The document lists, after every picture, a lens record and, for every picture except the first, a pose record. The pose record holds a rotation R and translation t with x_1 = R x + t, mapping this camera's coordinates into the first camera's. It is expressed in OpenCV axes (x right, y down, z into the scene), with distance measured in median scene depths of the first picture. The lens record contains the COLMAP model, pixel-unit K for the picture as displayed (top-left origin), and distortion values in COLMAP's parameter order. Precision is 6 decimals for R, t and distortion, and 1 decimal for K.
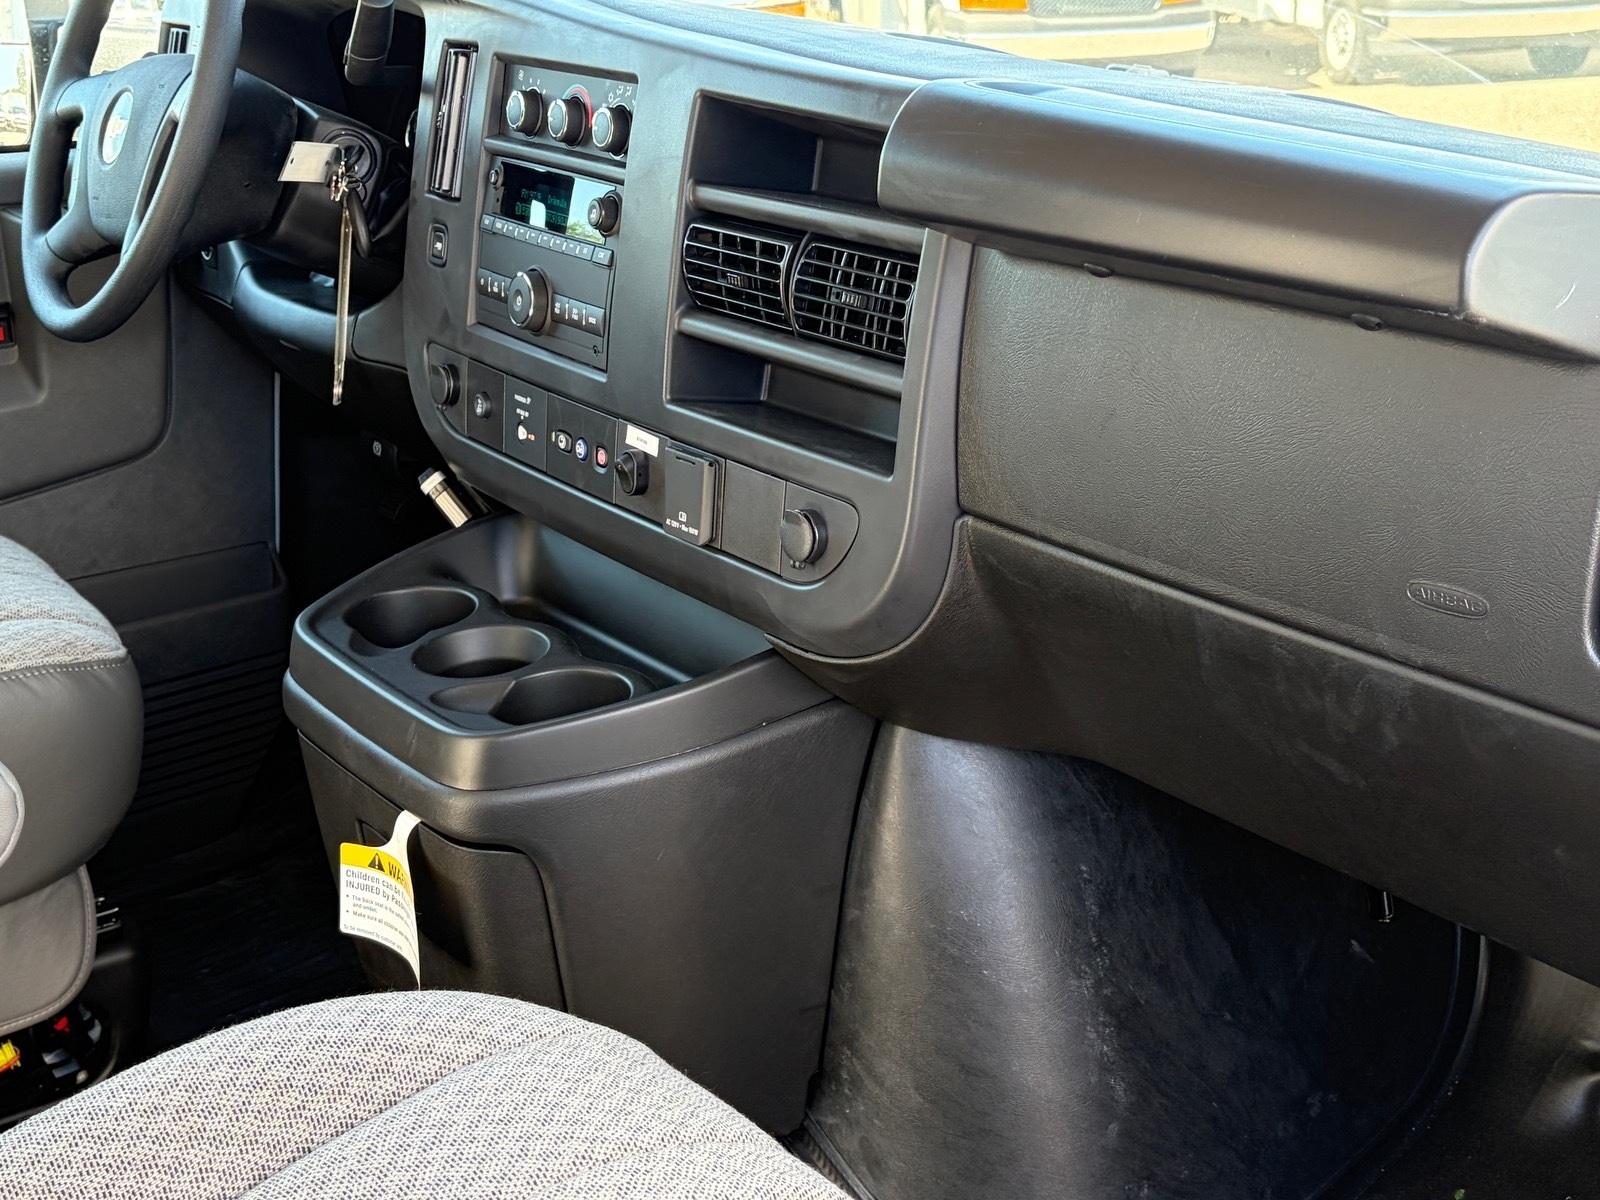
lens RADIAL K [[2034.1, 0, 800.0], [0, 2034.1, 600.0], [0, 0, 1]] dist [0.294377, -1.331331]
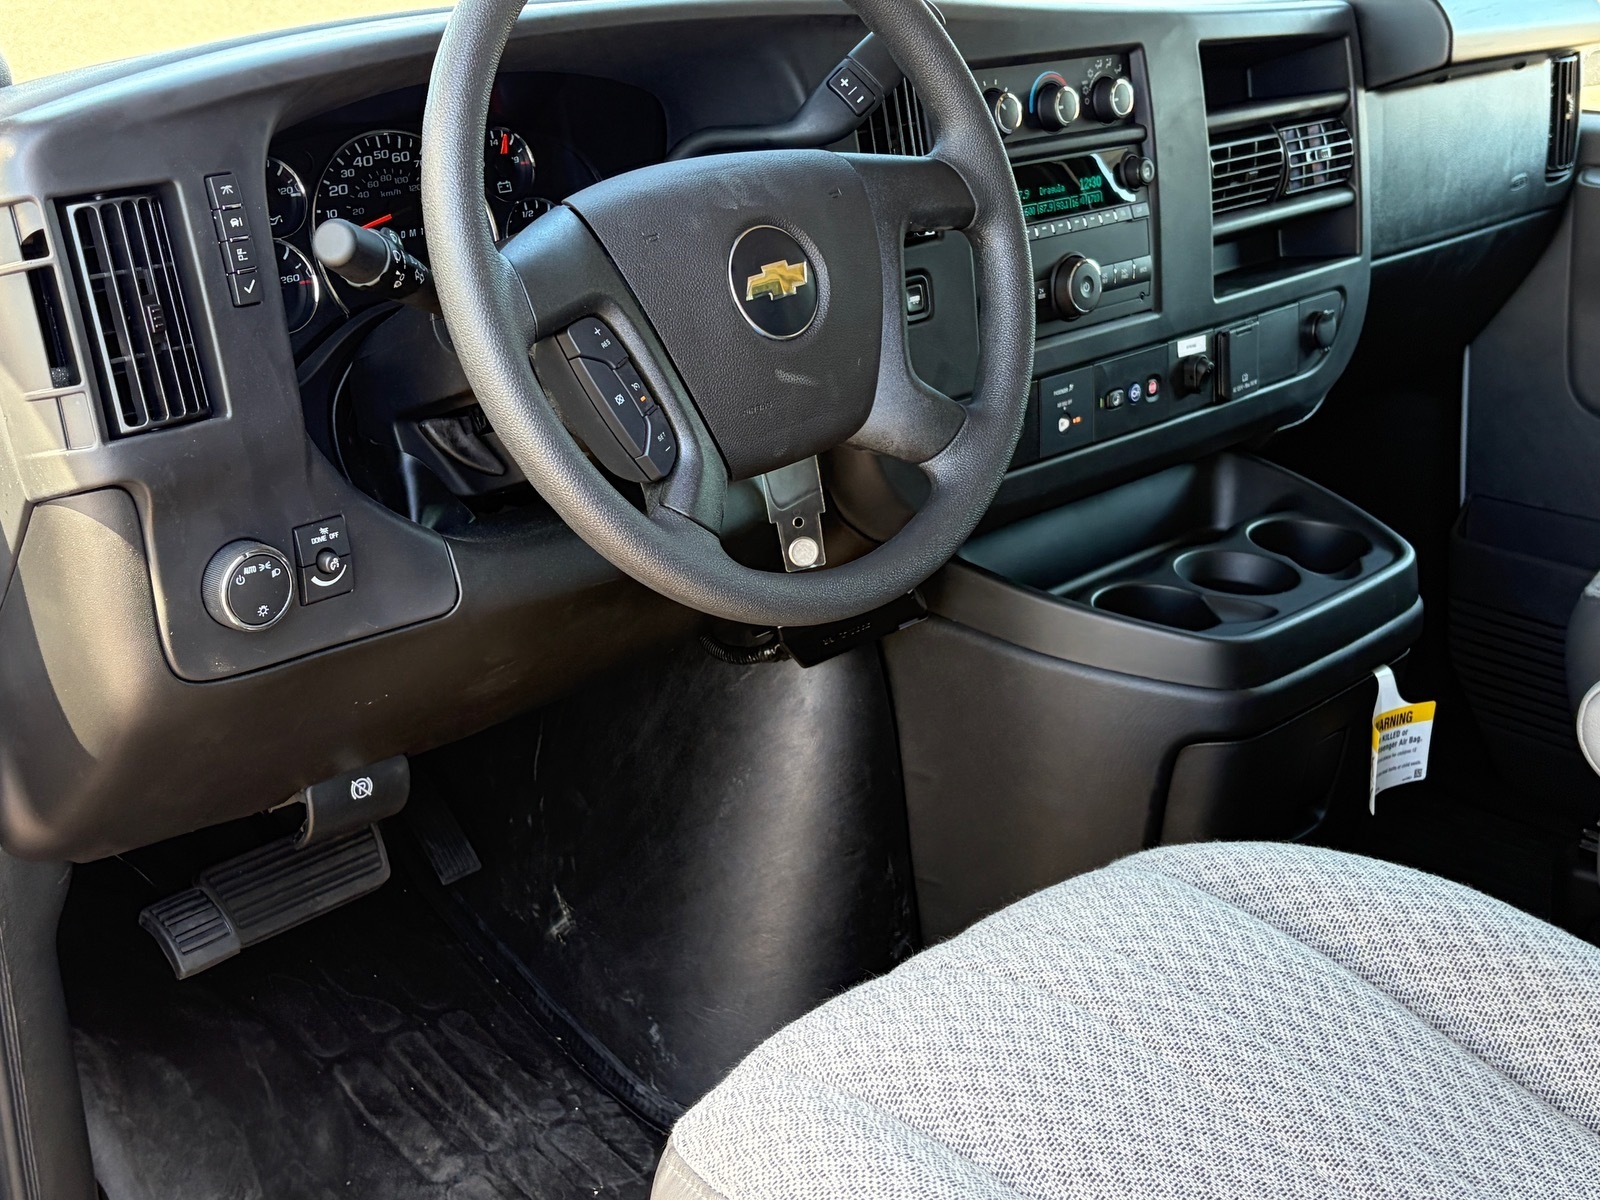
lens RADIAL K [[2034.1, 0, 800.0], [0, 2034.1, 600.0], [0, 0, 1]] dist [0.294377, -1.331331]
pose [[-0.181380, -0.335732, 0.924330, -1.152654], [0.326999, 0.865847, 0.378656, -0.462753], [-0.927455, 0.370936, -0.047263, 1.290530]]
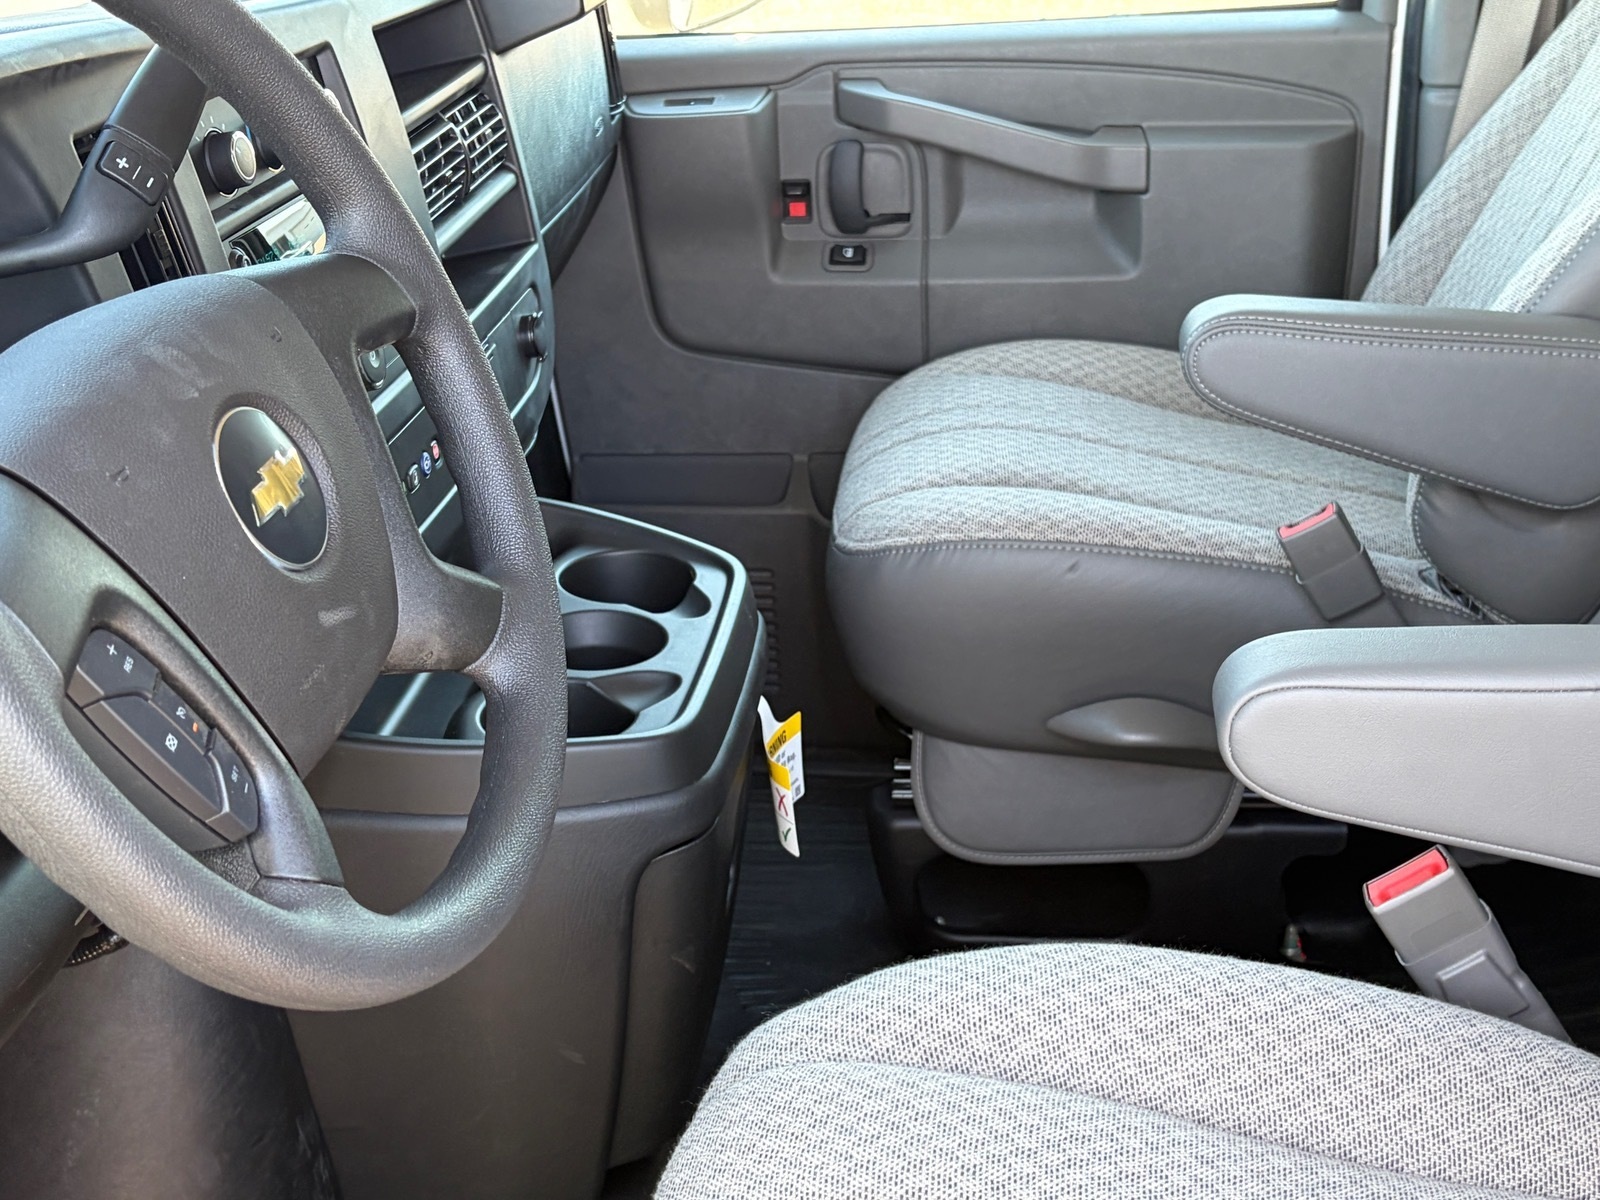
lens RADIAL K [[2034.1, 0, 800.0], [0, 2034.1, 600.0], [0, 0, 1]] dist [0.294377, -1.331331]
pose [[-0.728016, -0.237777, 0.643005, -0.834965], [0.274075, 0.758766, 0.590895, -0.526231], [-0.628391, 0.606413, -0.487224, 1.405023]]
